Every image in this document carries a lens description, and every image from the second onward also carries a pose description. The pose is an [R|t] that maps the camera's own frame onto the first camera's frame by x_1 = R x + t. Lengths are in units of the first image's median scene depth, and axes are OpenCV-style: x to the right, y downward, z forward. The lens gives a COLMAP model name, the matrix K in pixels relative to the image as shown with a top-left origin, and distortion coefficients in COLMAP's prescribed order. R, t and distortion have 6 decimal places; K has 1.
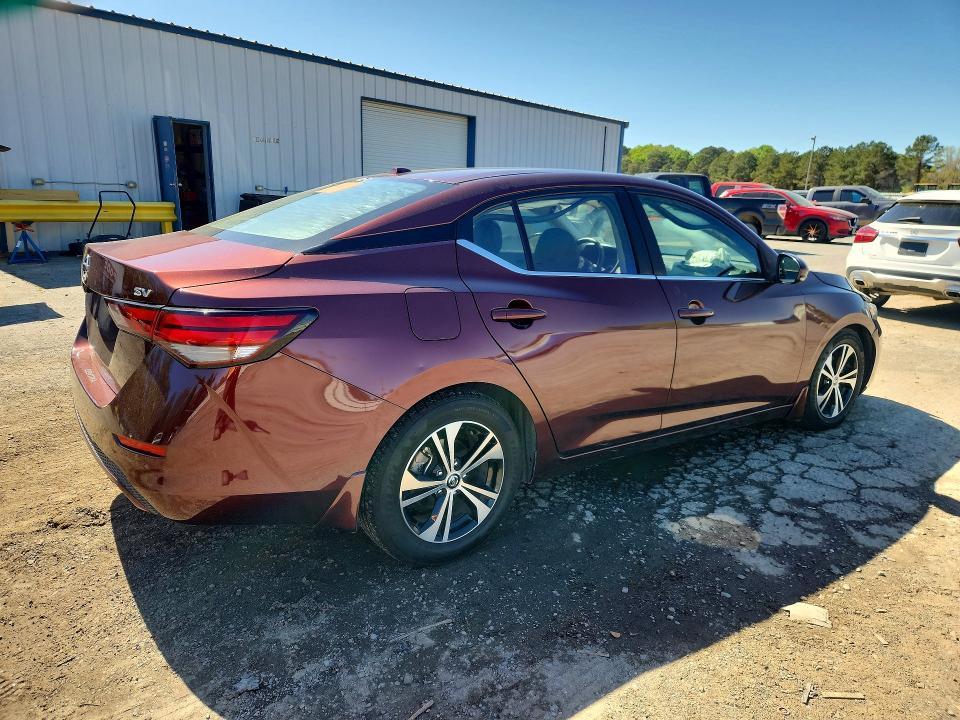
lens RADIAL K [[656.1, 0, 475.4], [0, 656.1, 362.3], [0, 0, 1]] dist [0.099192, -0.101076]
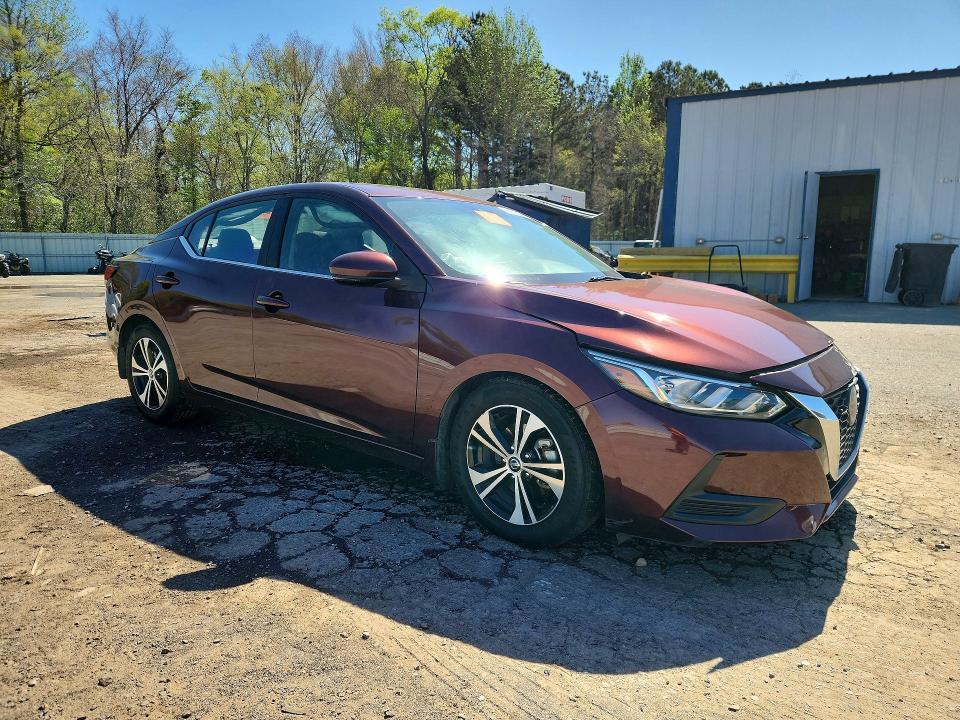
lens RADIAL K [[656.1, 0, 475.4], [0, 656.1, 362.3], [0, 0, 1]] dist [0.099192, -0.101076]
pose [[0.242870, 0.123204, -0.962203, 1.412999], [-0.226930, 0.971595, 0.067127, -0.122478], [0.943142, 0.202049, 0.263930, 1.008906]]
